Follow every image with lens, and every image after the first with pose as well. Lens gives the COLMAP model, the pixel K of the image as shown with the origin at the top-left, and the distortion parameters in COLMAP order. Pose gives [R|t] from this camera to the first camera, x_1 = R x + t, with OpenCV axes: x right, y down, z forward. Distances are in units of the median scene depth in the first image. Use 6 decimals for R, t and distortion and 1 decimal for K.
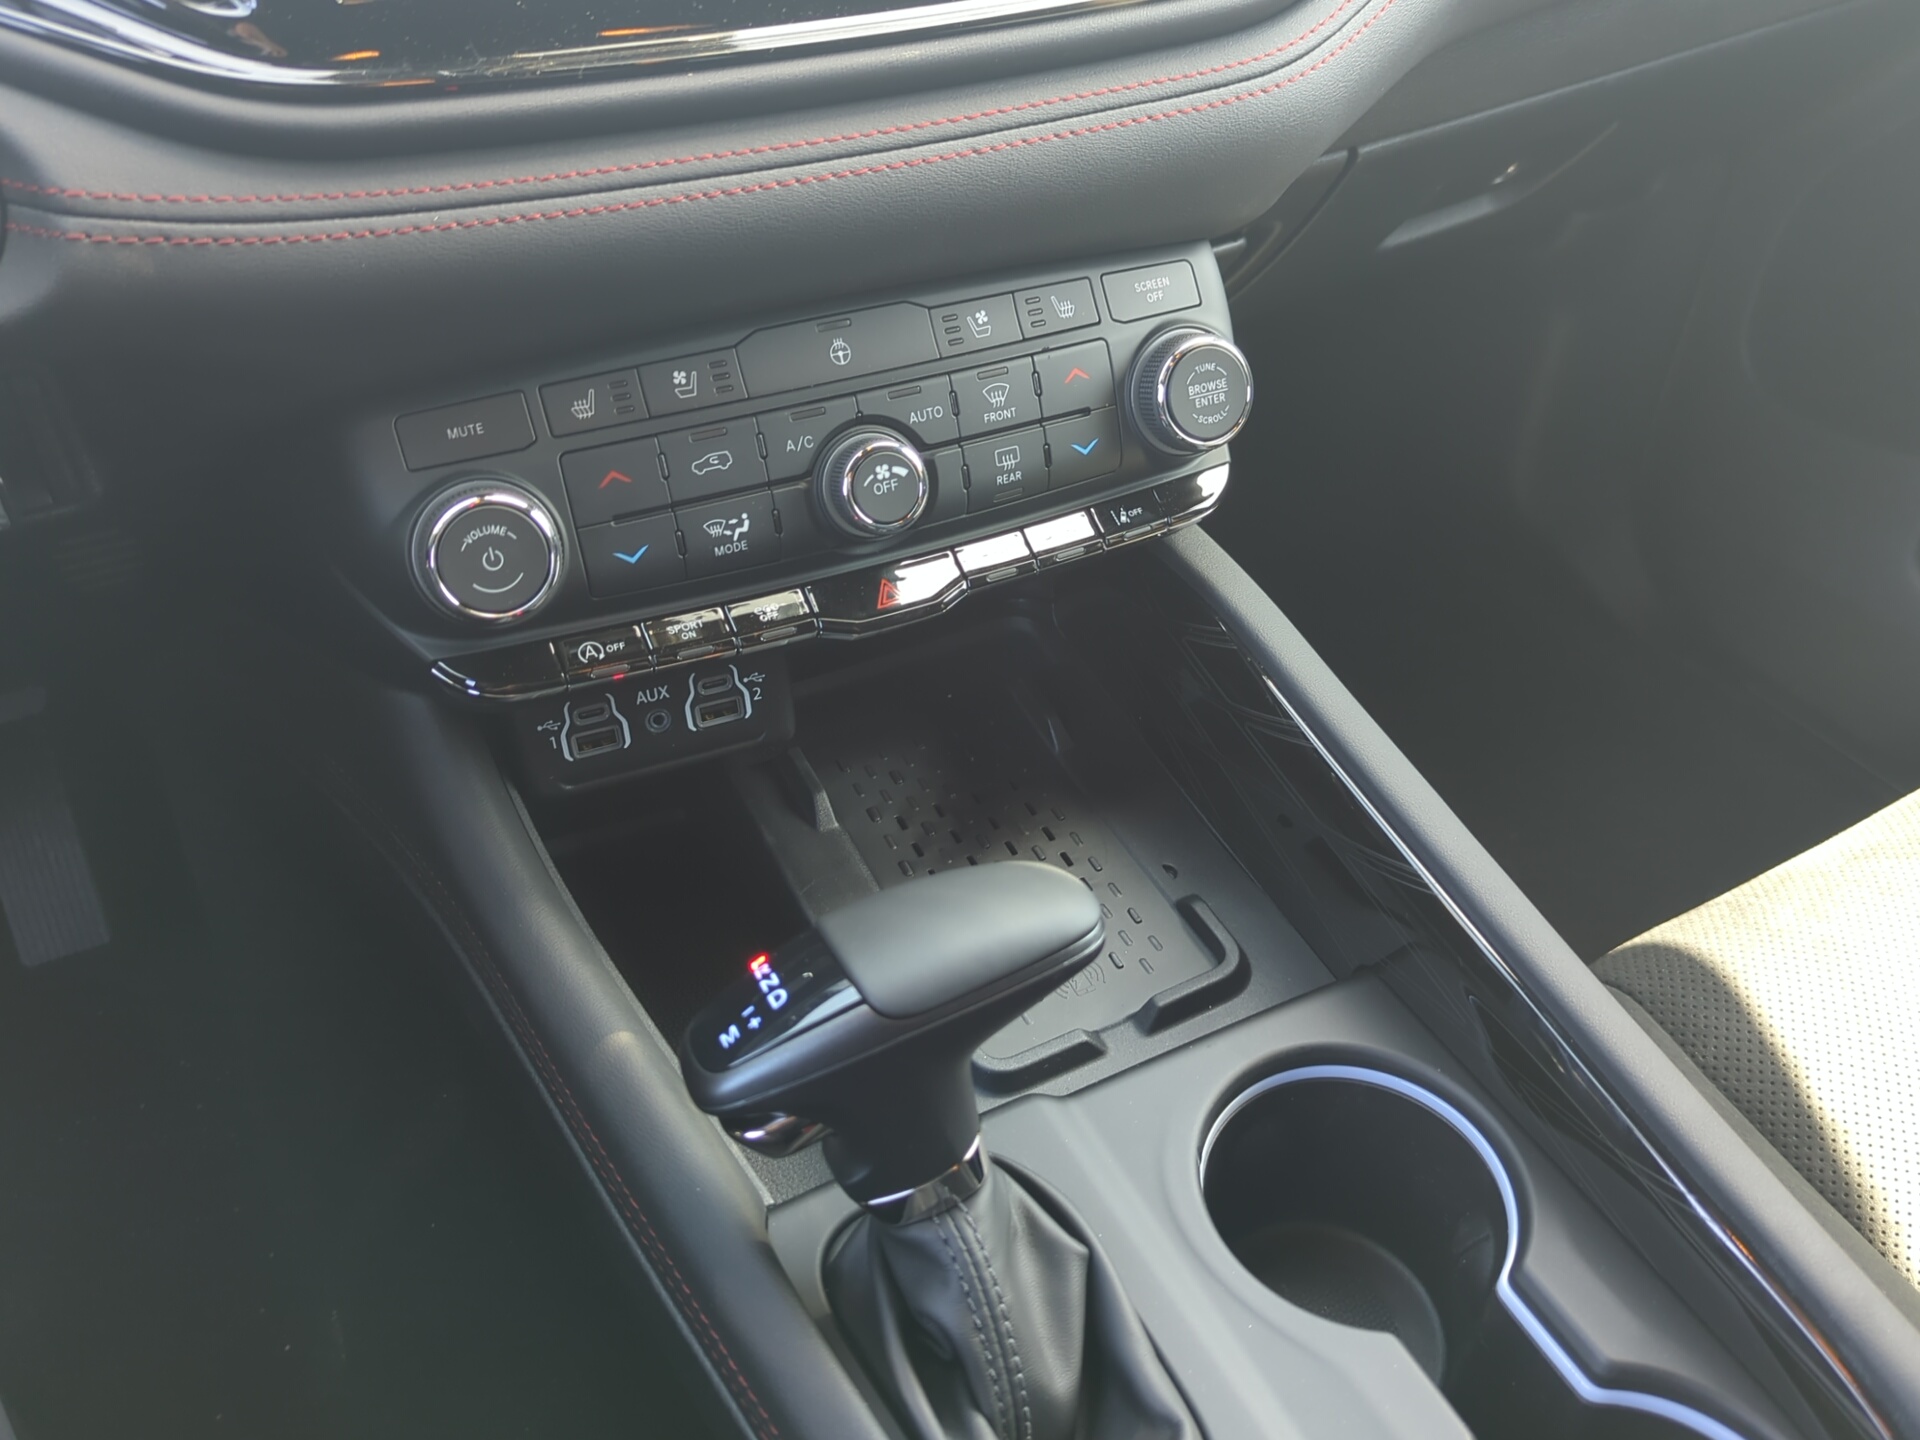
lens RADIAL K [[1665.5, 0, 970.2], [0, 1665.5, 678.2], [0, 0, 1]] dist [0.000725, -0.006053]
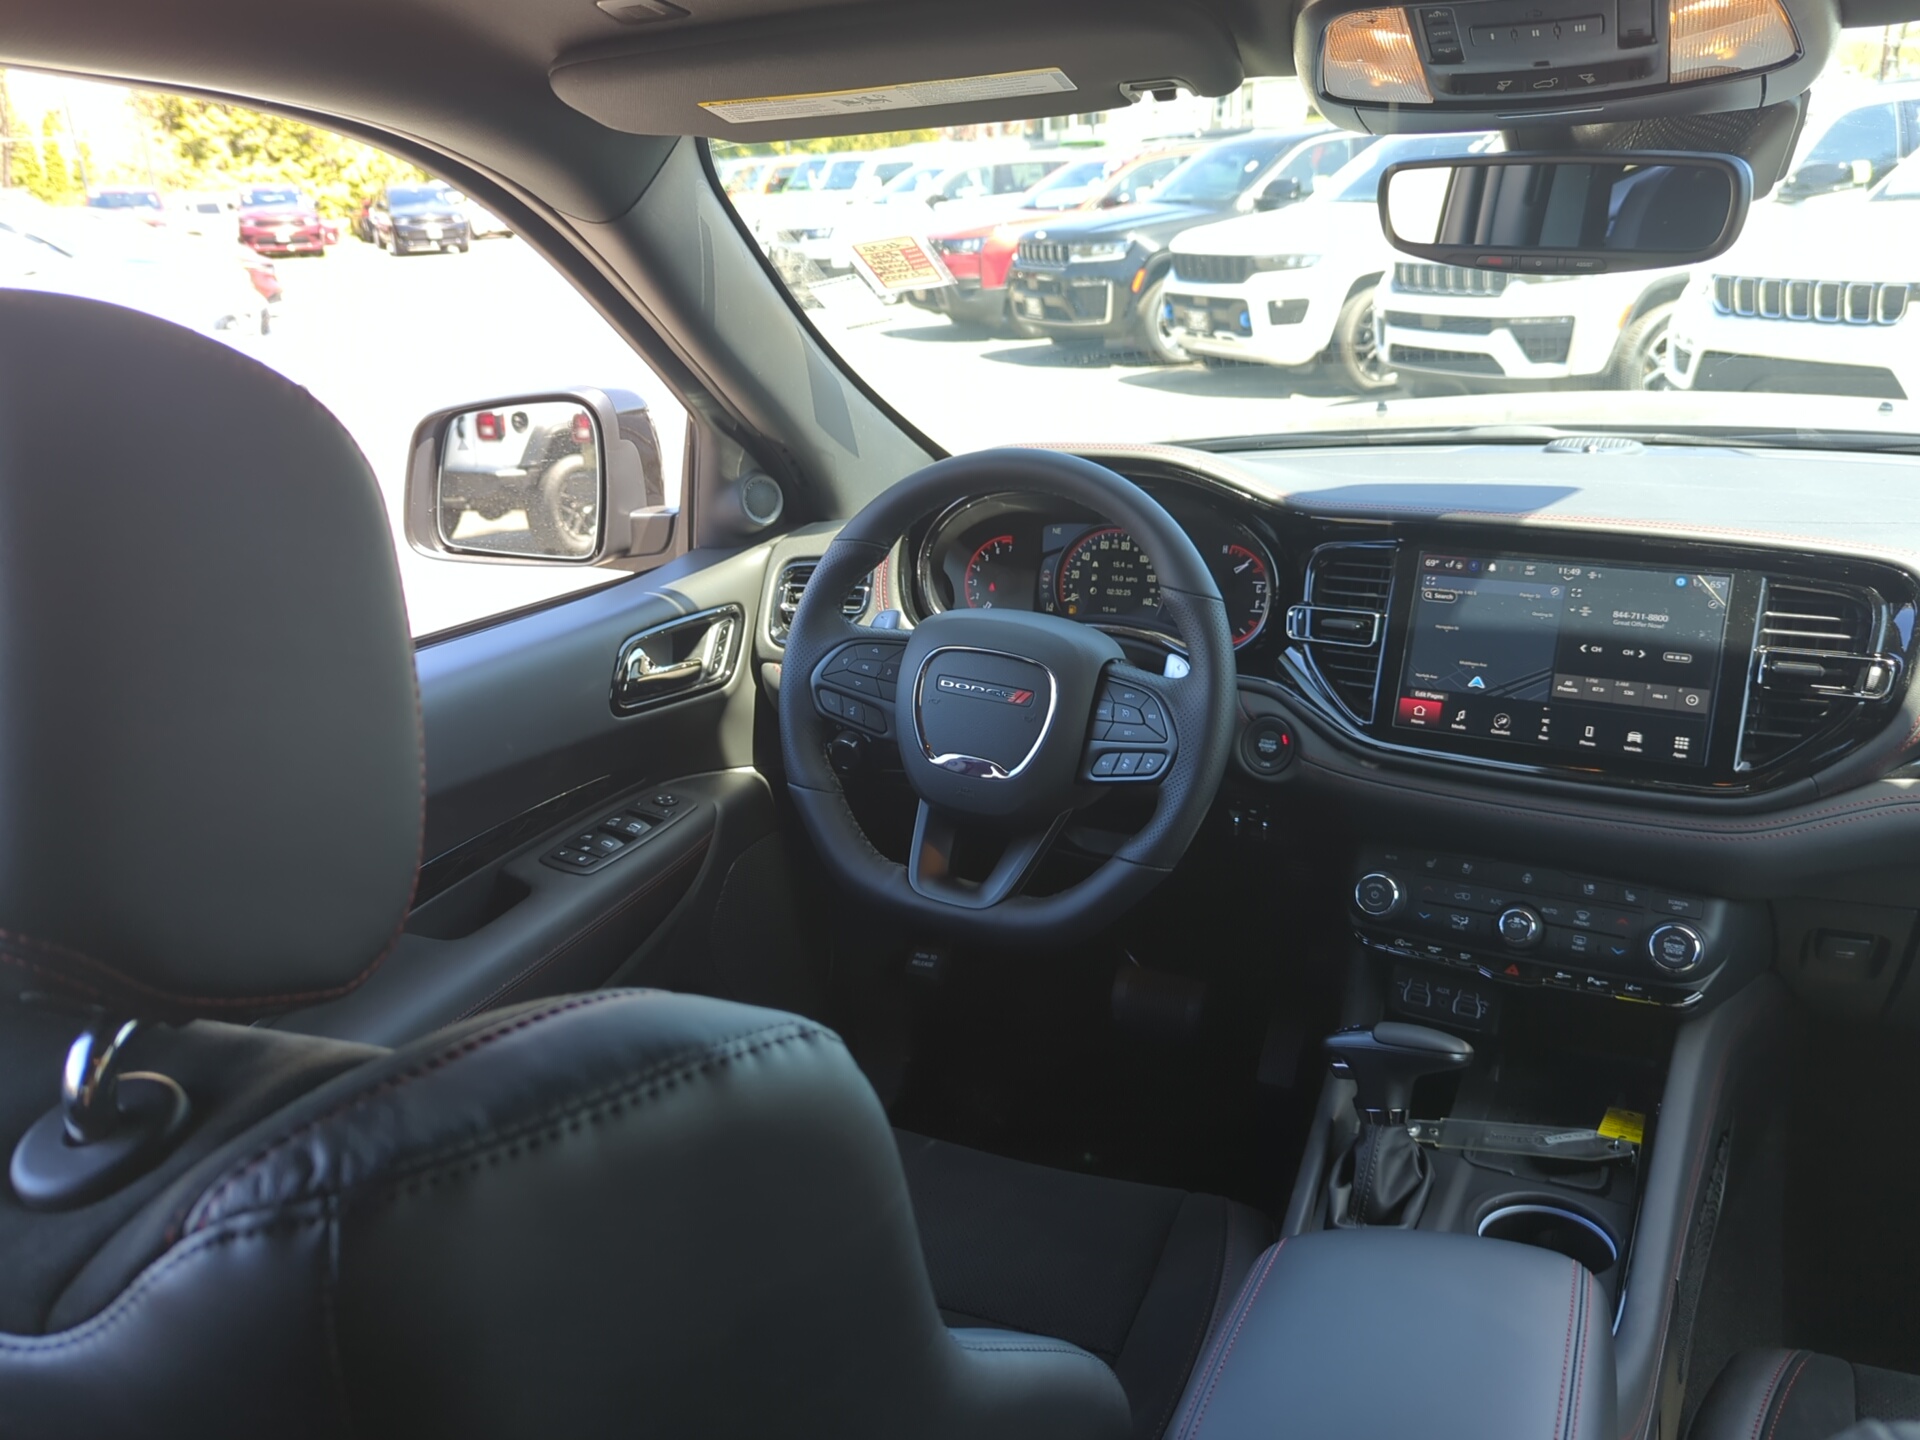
lens RADIAL K [[1547.6, 0, 989.1], [0, 1547.6, 700.4], [0, 0, 1]] dist [0.057152, -0.055797]
pose [[0.566781, 0.205626, -0.797795, 1.440166], [-0.479455, 0.869808, -0.116435, 0.276382], [0.669987, 0.448500, 0.591579, -1.256874]]
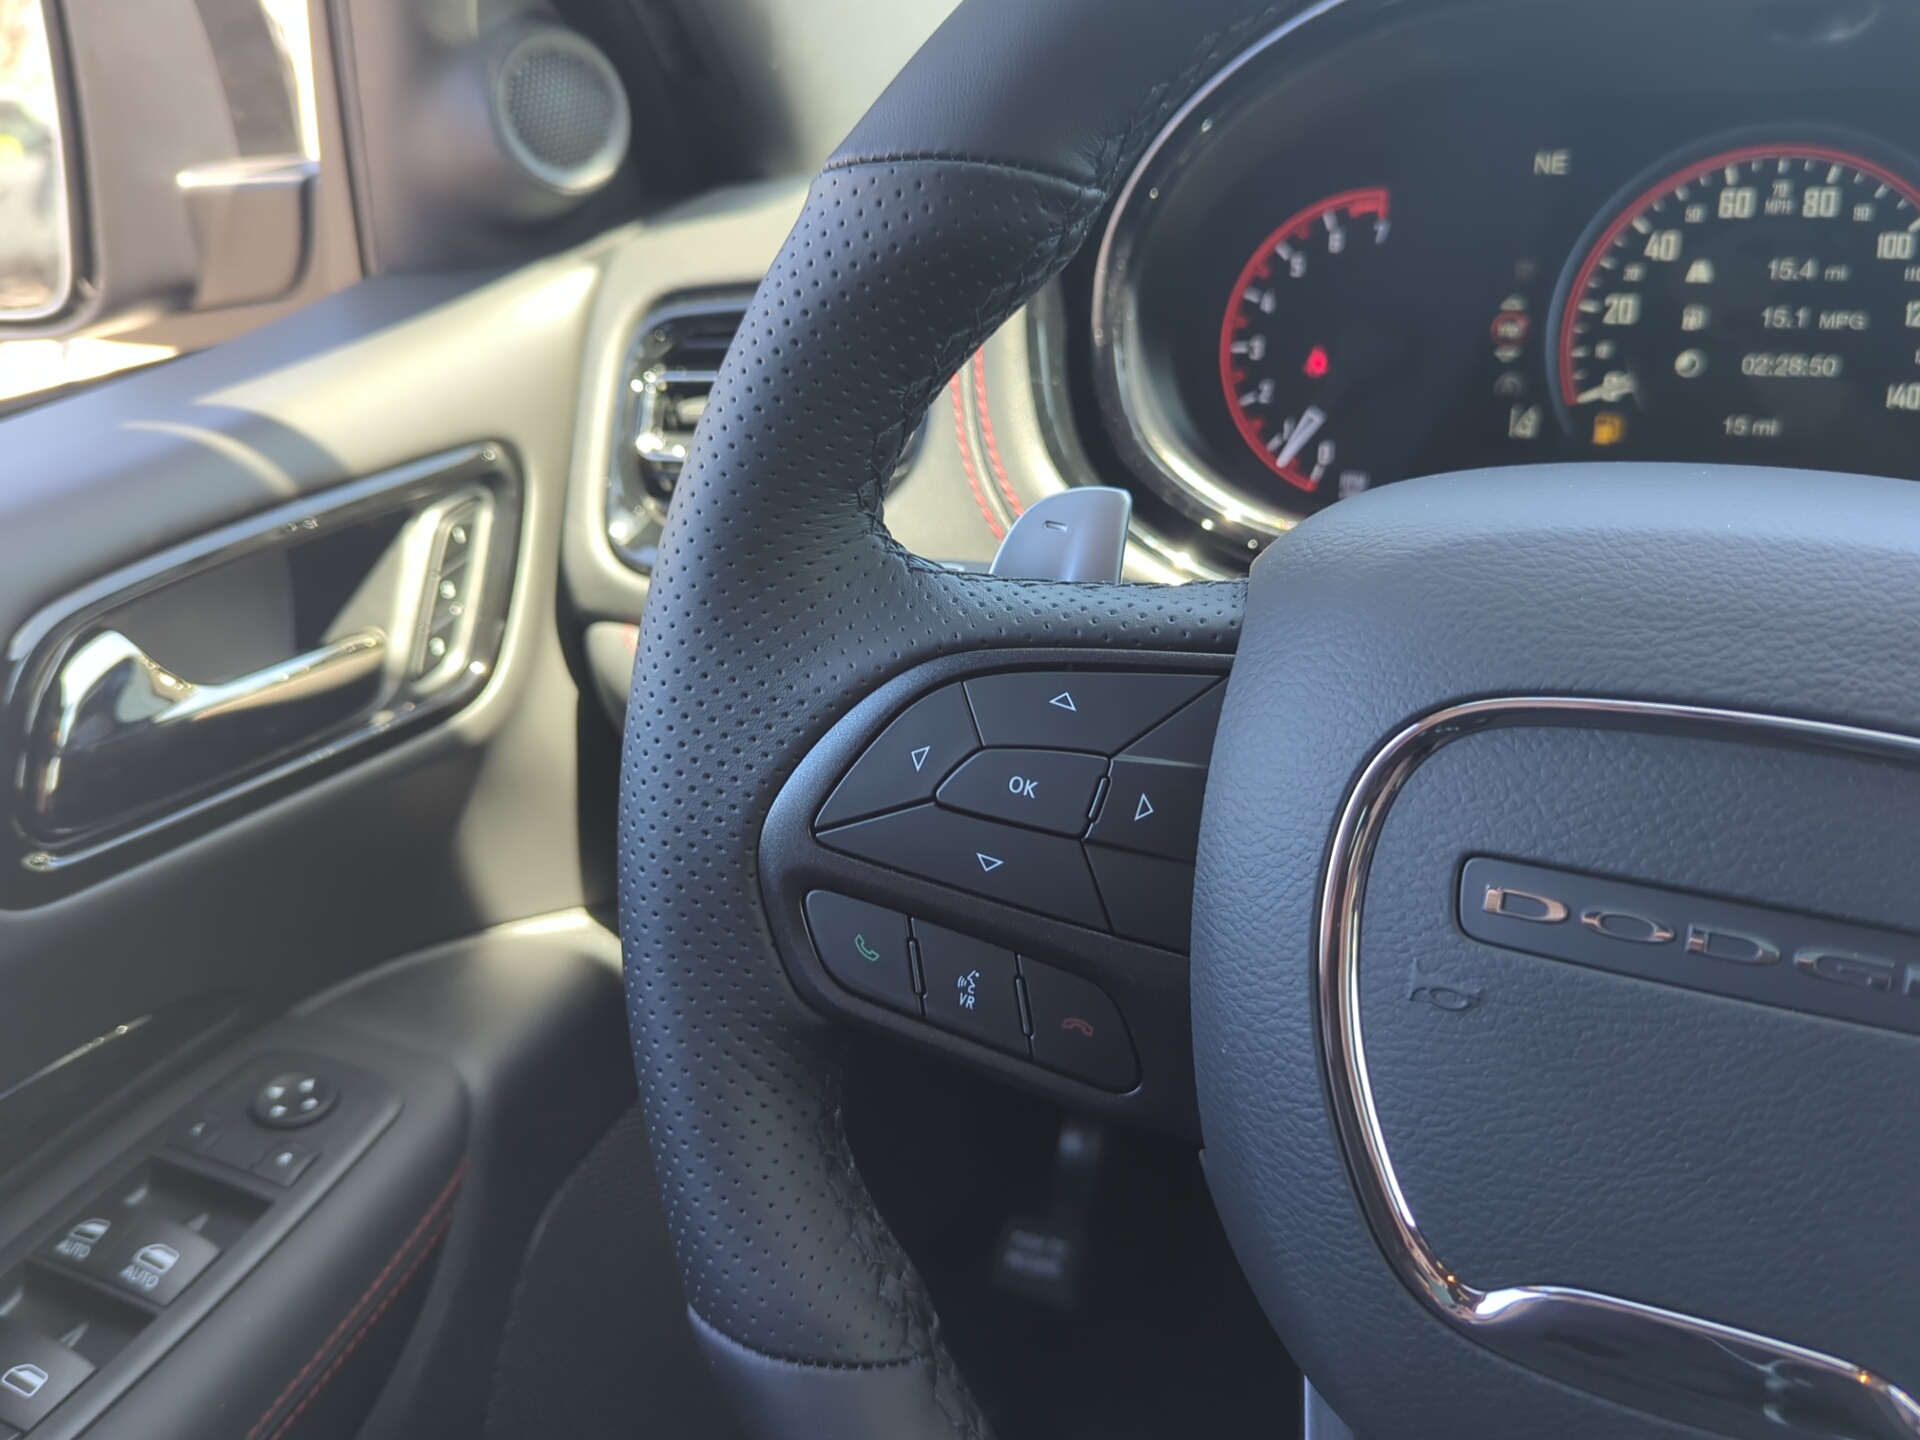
lens RADIAL K [[1665.5, 0, 970.2], [0, 1665.5, 678.2], [0, 0, 1]] dist [0.000725, -0.006053]
pose [[0.598631, 0.272854, -0.753122, -0.474155], [-0.445404, 0.894832, -0.029842, 0.002200], [0.665775, 0.353308, 0.657204, -0.218113]]
